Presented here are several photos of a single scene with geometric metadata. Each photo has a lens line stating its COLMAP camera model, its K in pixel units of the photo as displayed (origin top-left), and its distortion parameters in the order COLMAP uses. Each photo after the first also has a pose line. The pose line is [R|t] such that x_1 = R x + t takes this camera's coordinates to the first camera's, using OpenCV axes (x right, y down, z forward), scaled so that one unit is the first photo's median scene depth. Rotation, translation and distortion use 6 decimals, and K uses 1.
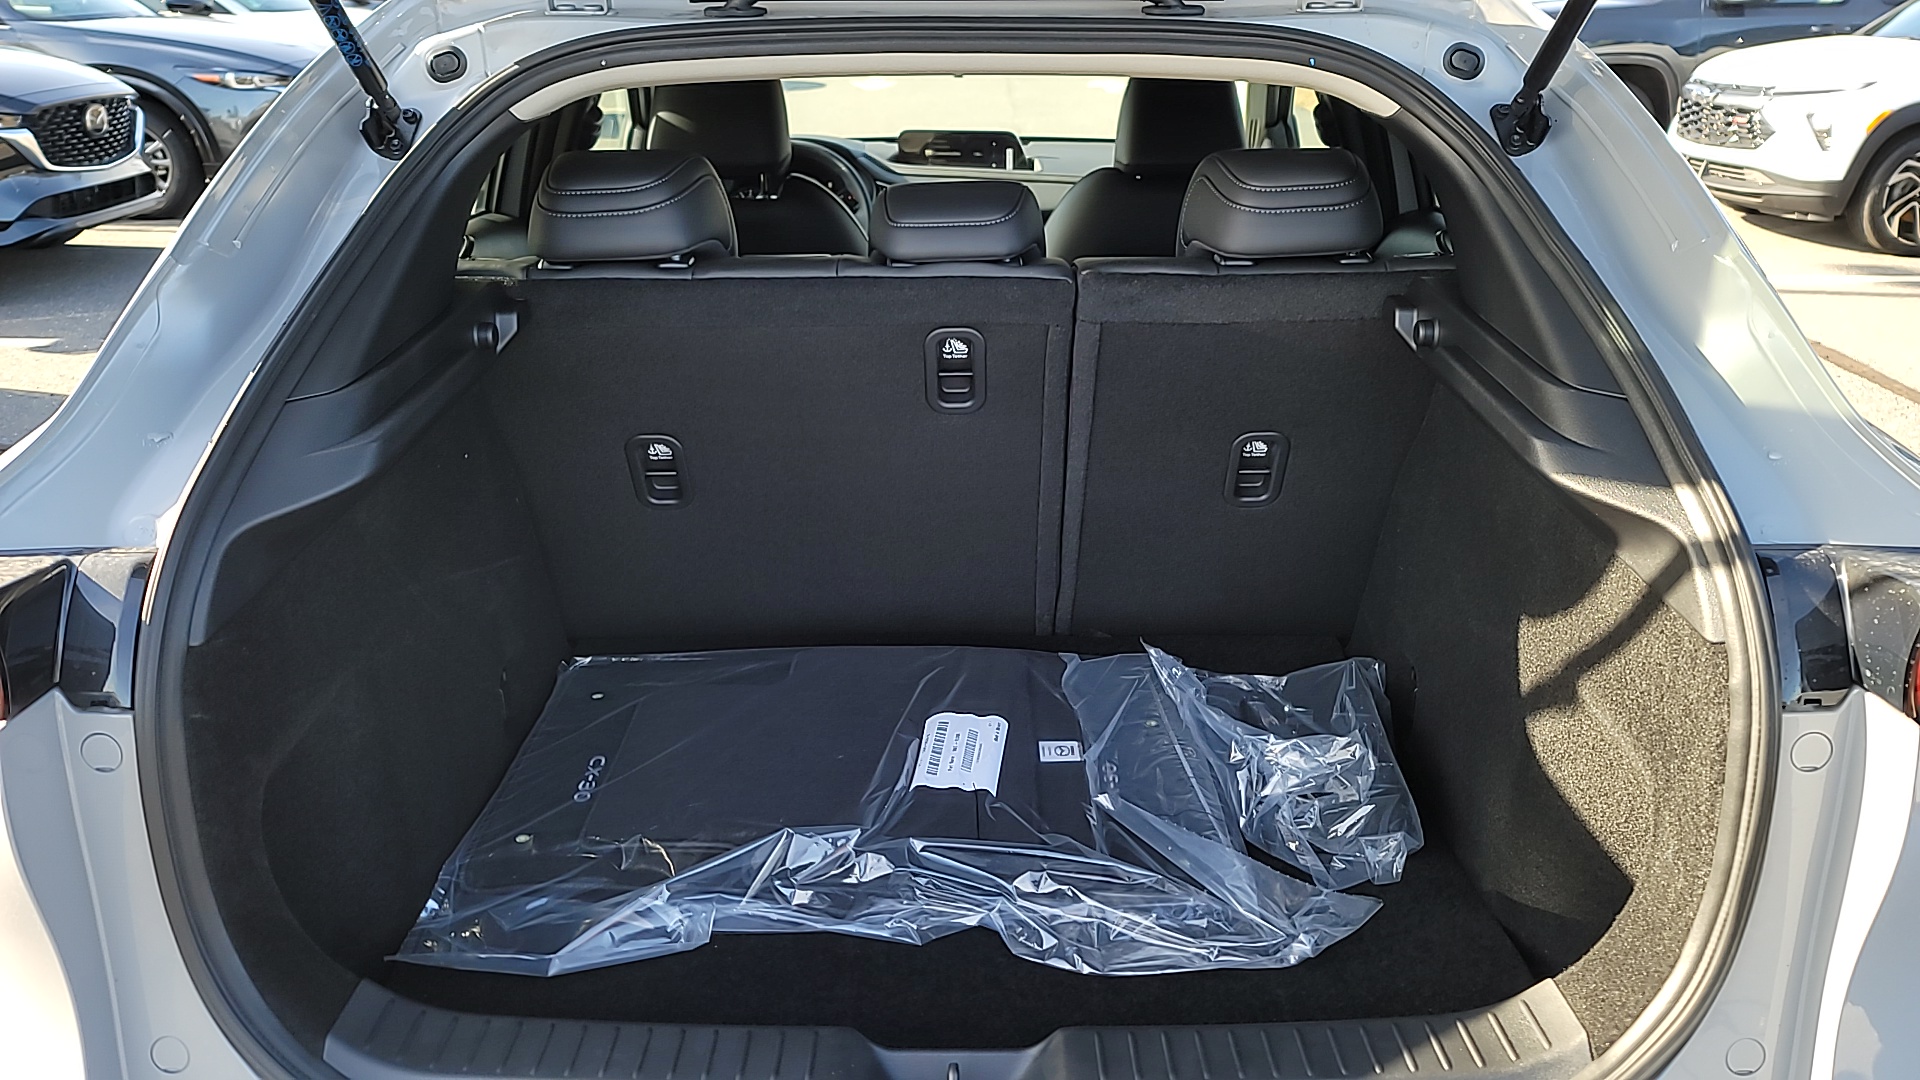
lens RADIAL K [[1431.1, 0, 943.6], [0, 1431.1, 535.7], [0, 0, 1]] dist [0.061383, -0.071260]
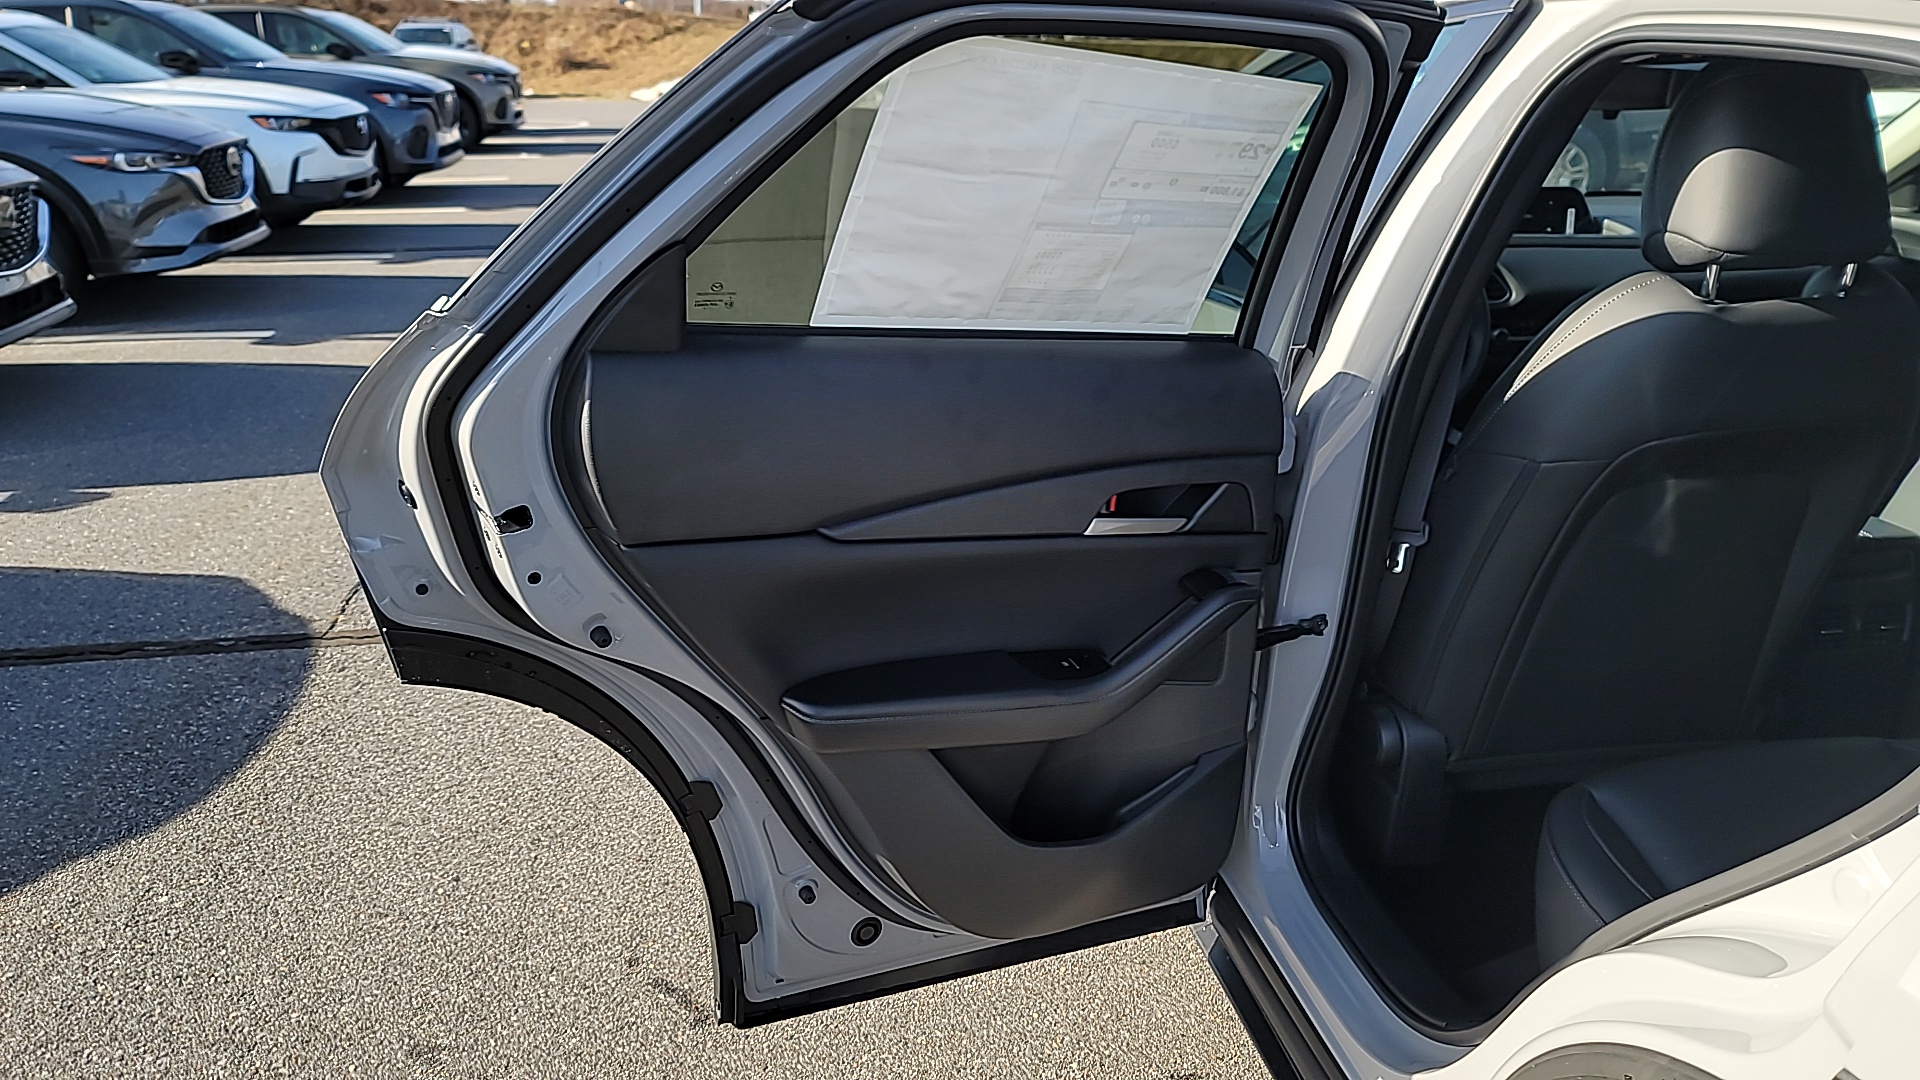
lens RADIAL K [[1431.1, 0, 943.6], [0, 1431.1, 535.7], [0, 0, 1]] dist [0.061383, -0.071260]
pose [[0.984791, -0.069928, 0.159048, -0.187039], [0.076039, 0.996570, -0.032658, -0.037613], [-0.156219, 0.044255, 0.986731, 0.114697]]
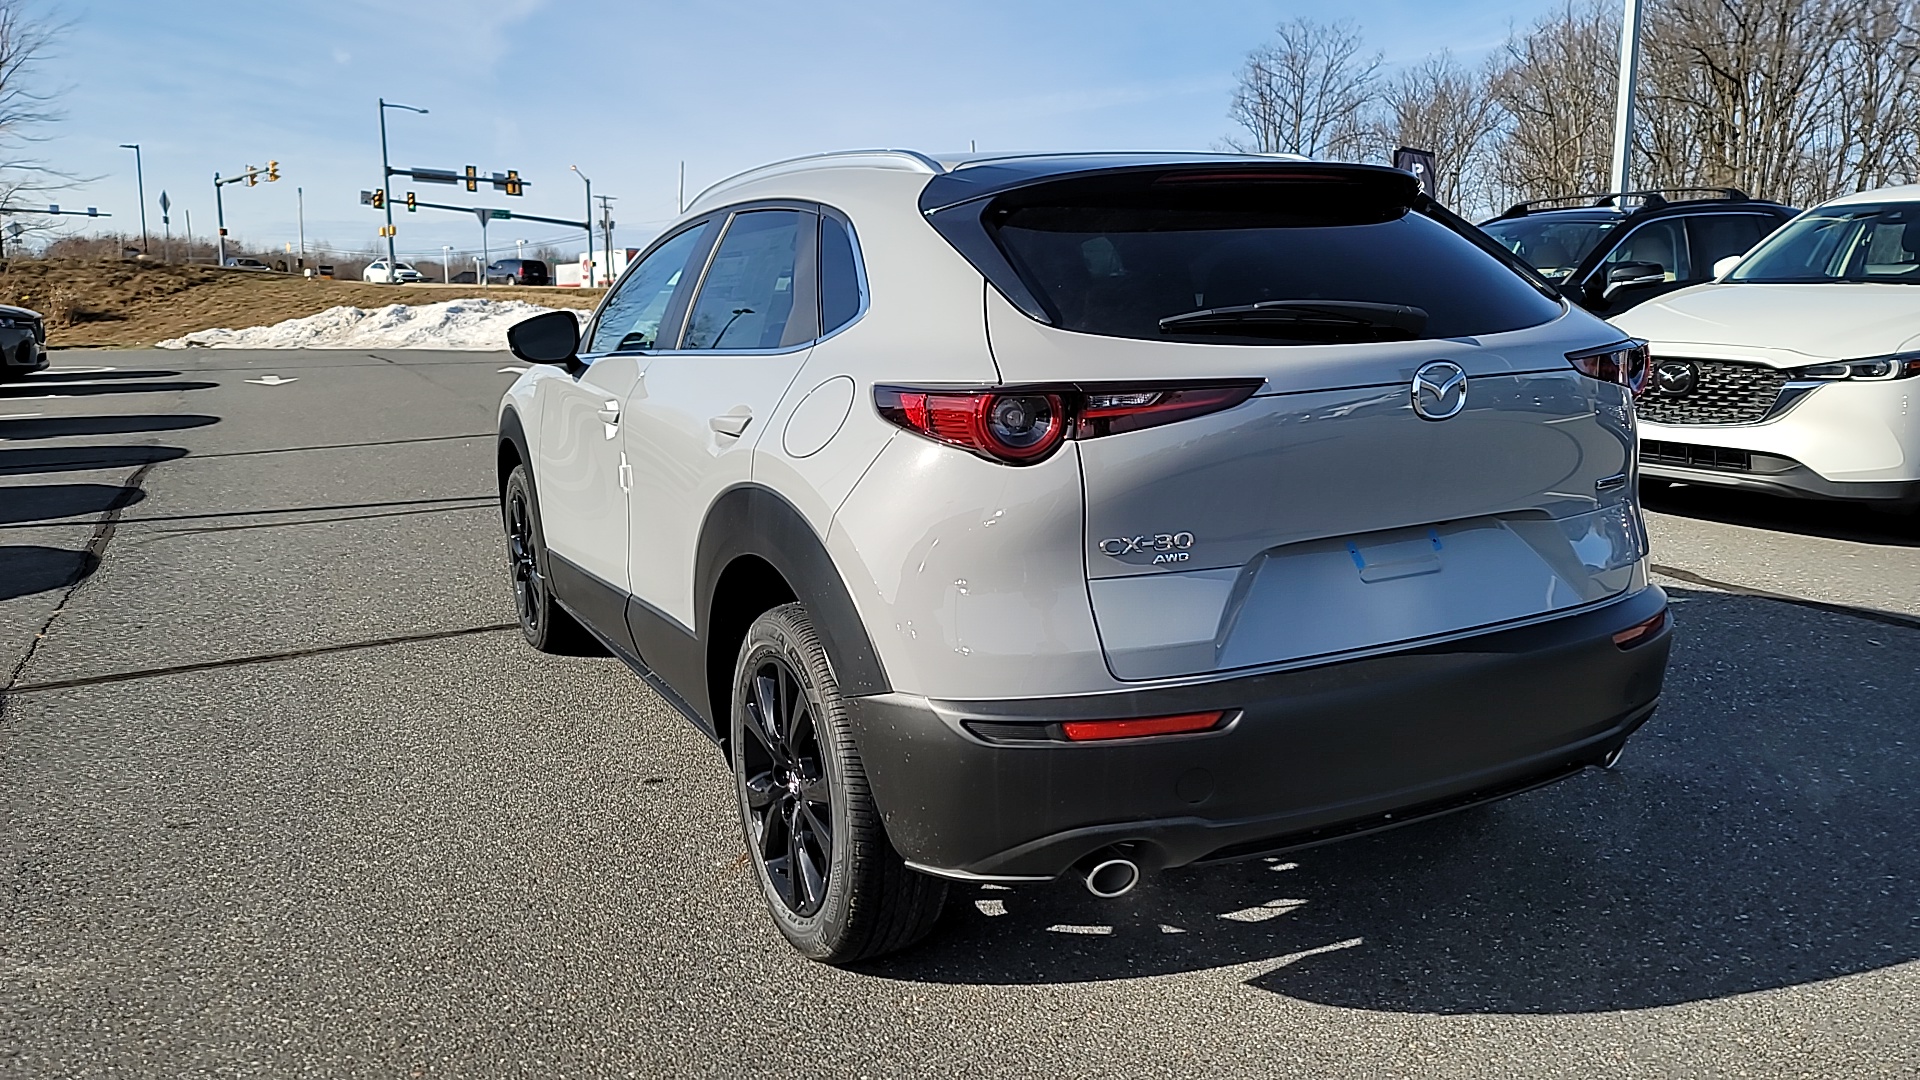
lens RADIAL K [[1412.9, 0, 963.3], [0, 1412.9, 551.5], [0, 0, 1]] dist [0.070898, -0.082823]
pose [[0.884312, -0.108485, 0.454117, -0.226033], [0.190949, 0.971604, -0.139730, 0.072576], [-0.426064, 0.210278, 0.879917, -0.112741]]
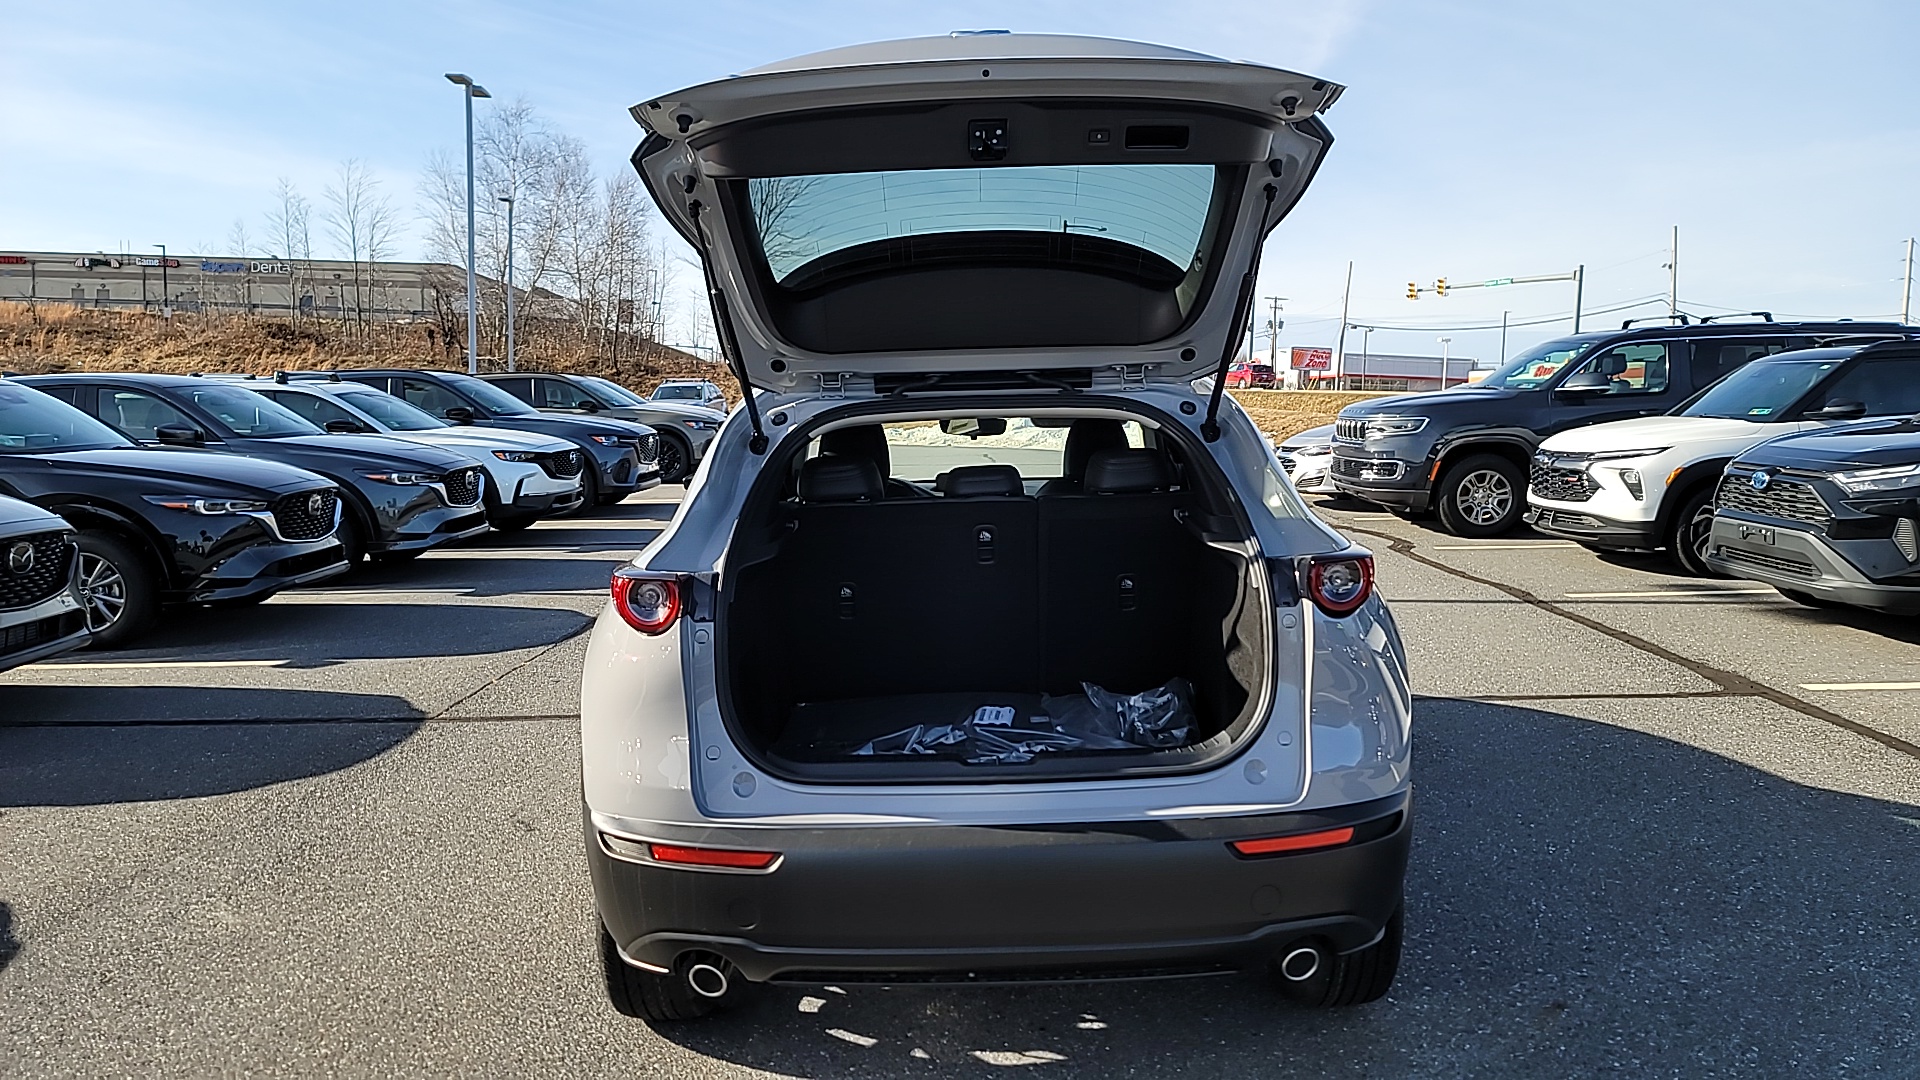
lens RADIAL K [[1431.1, 0, 943.6], [0, 1431.1, 535.7], [0, 0, 1]] dist [0.061383, -0.071260]
pose [[0.999714, -0.023839, 0.001969, -0.012310], [0.023502, 0.963539, -0.266535, 0.093459], [0.004457, 0.266505, 0.963823, -0.232088]]
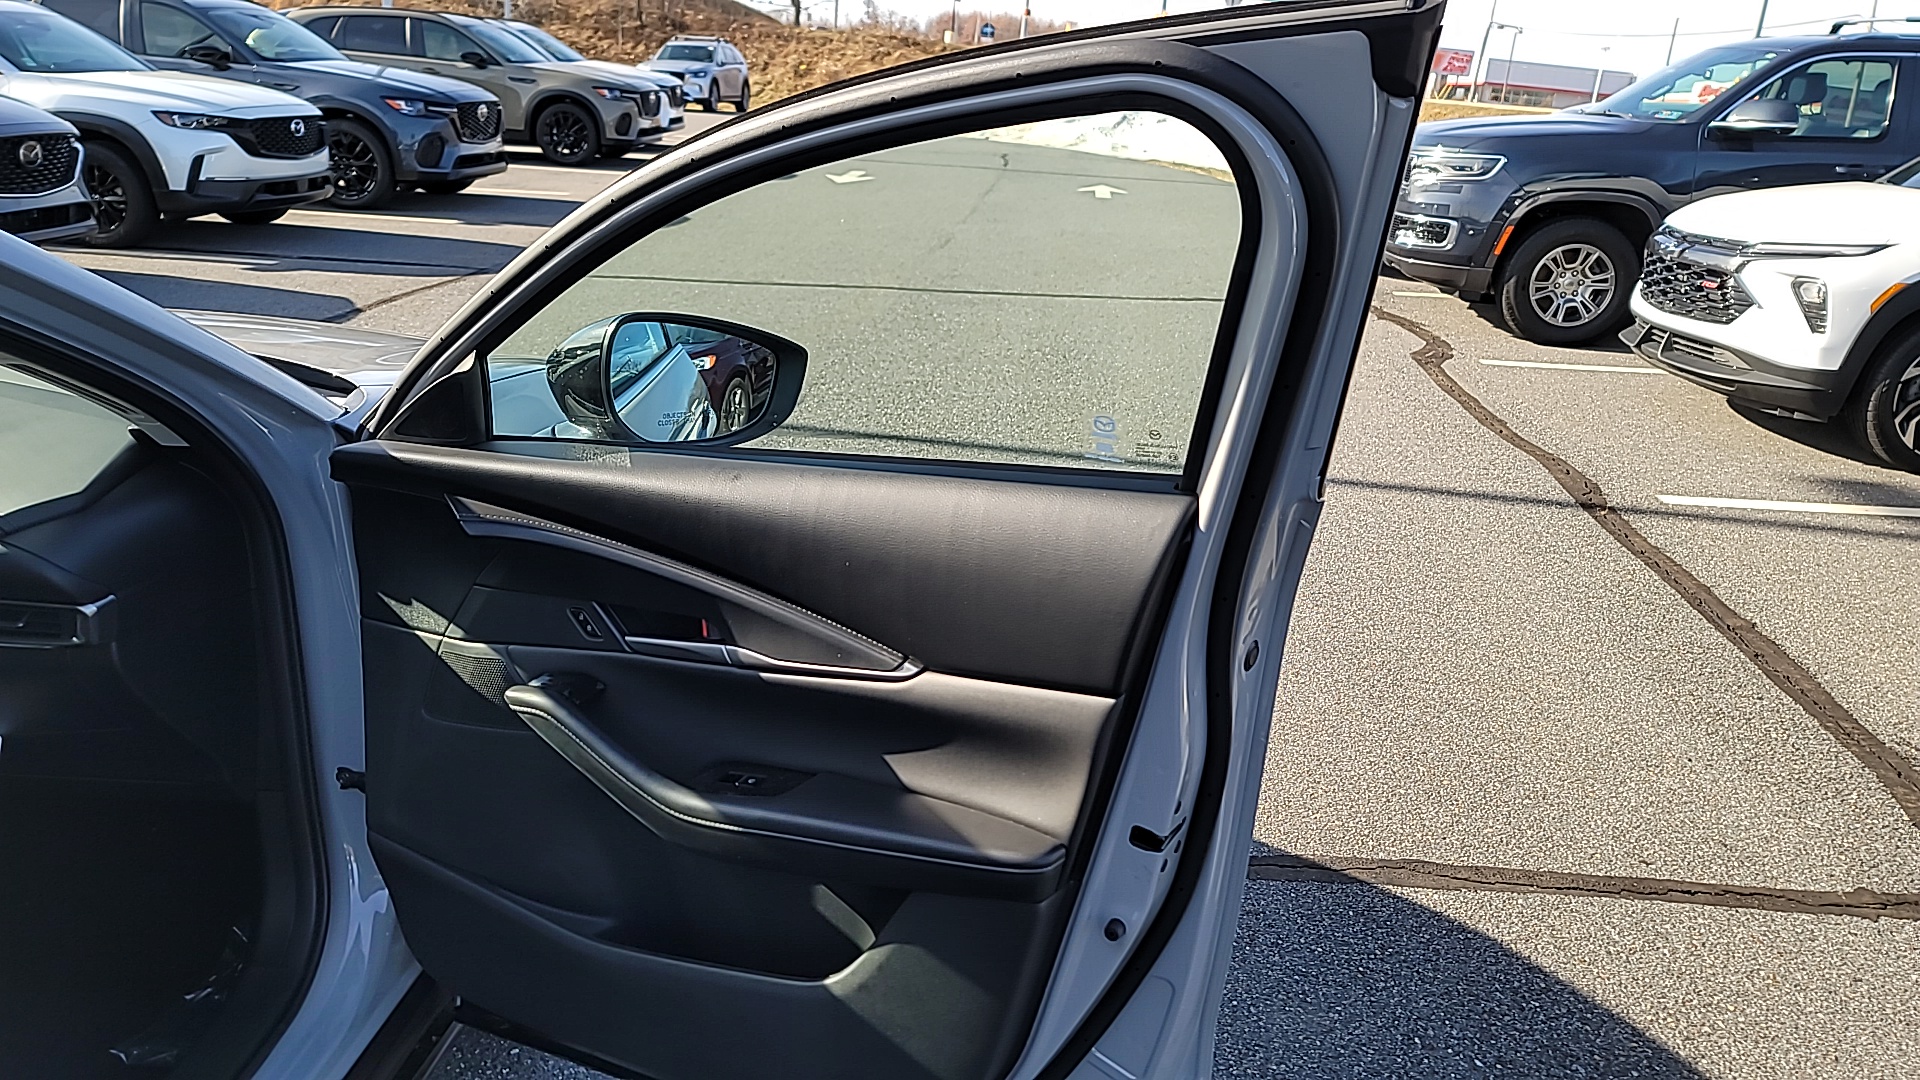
lens RADIAL K [[1412.9, 0, 963.3], [0, 1412.9, 551.5], [0, 0, 1]] dist [0.070898, -0.082823]
pose [[0.997267, 0.056871, -0.047156, 0.205418], [-0.058974, 0.997268, -0.044478, -0.091347], [0.044498, 0.047137, 0.997897, 0.238175]]
